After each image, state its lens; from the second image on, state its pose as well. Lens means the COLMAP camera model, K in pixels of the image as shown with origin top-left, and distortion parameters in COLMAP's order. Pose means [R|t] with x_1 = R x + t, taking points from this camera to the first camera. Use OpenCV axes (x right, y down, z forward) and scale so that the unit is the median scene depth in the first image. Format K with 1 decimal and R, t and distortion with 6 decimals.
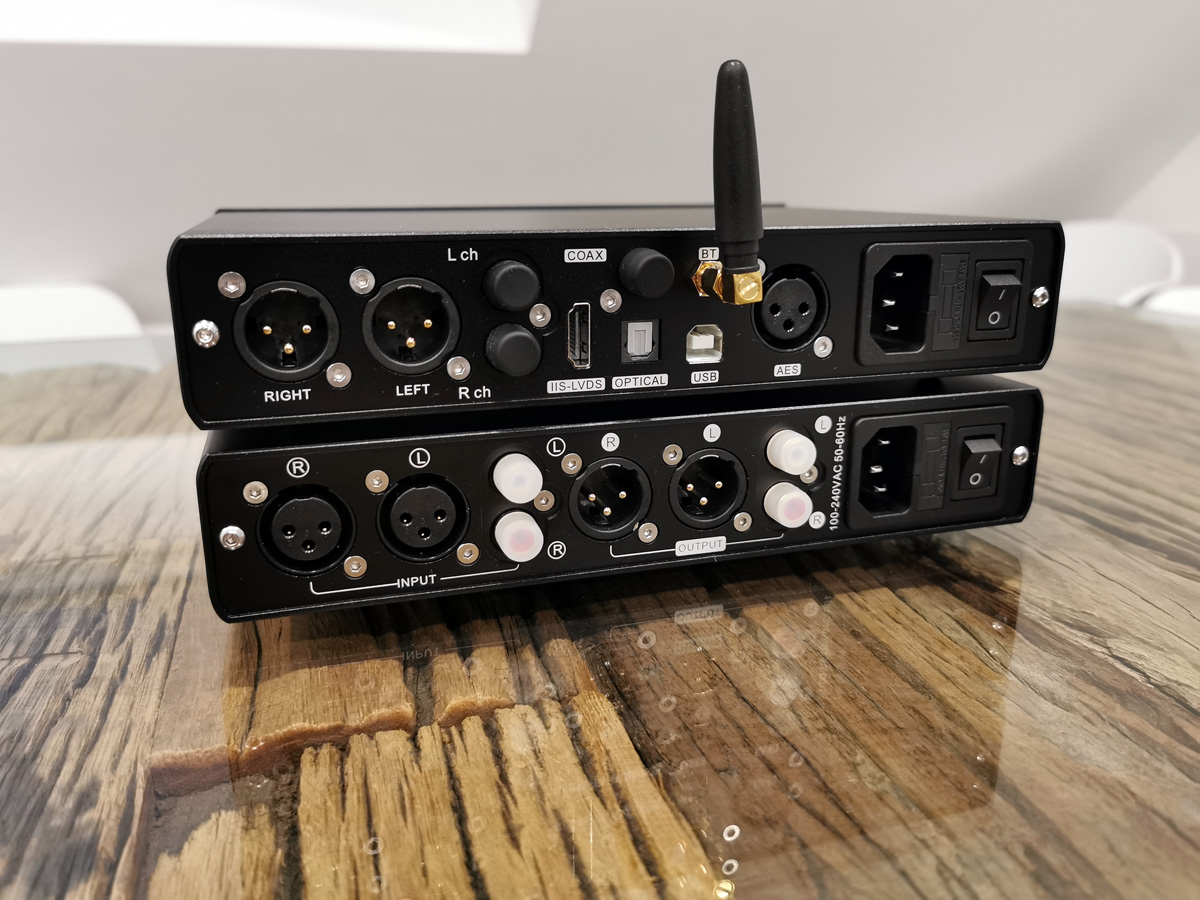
lens RADIAL K [[946.3, 0, 599.9], [0, 946.3, 449.1], [0, 0, 1]] dist [0.008233, -0.011395]
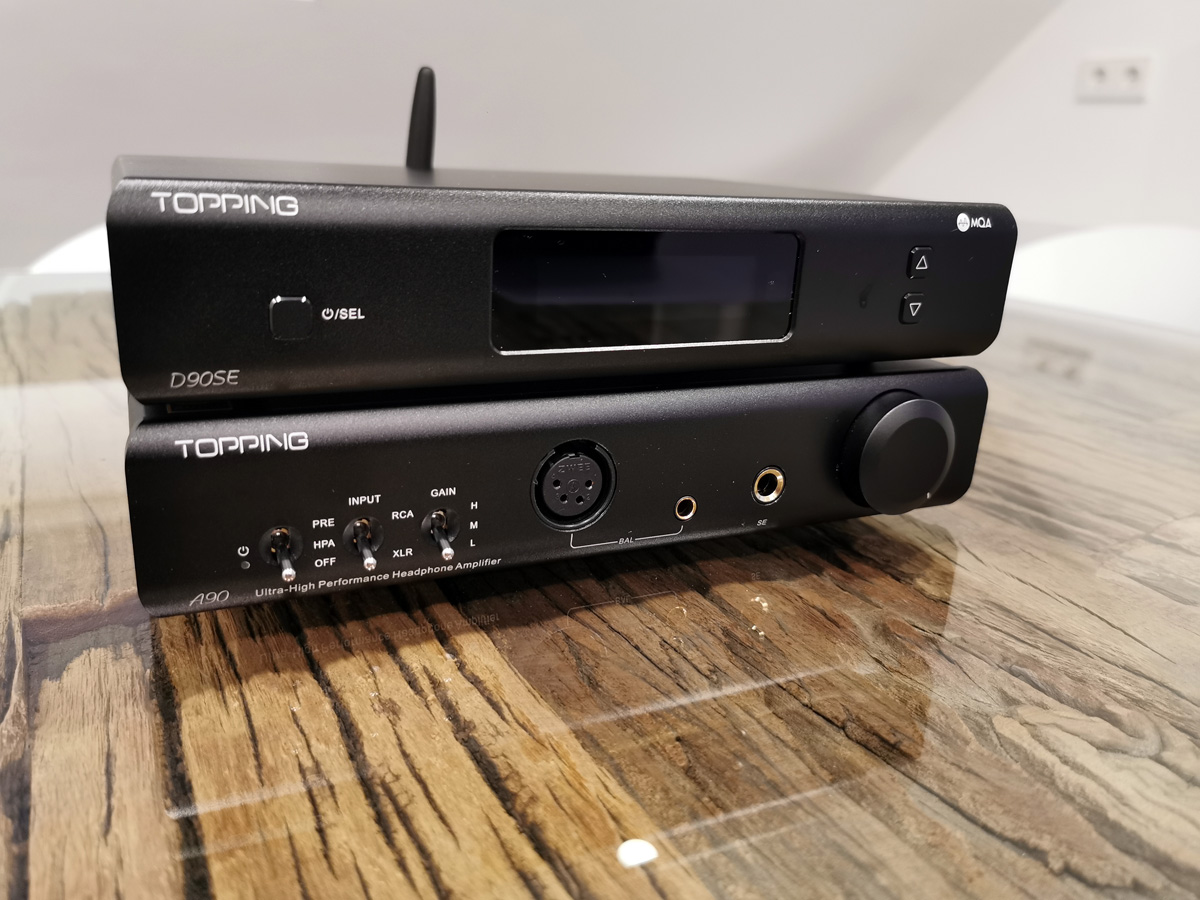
lens RADIAL K [[946.3, 0, 599.6], [0, 946.3, 452.2], [0, 0, 1]] dist [0.008233, -0.011395]
pose [[0.976187, -0.025453, 0.215434, -0.022284], [0.018845, 0.999288, 0.032671, 0.105507], [-0.216113, -0.027833, 0.975972, -0.306003]]
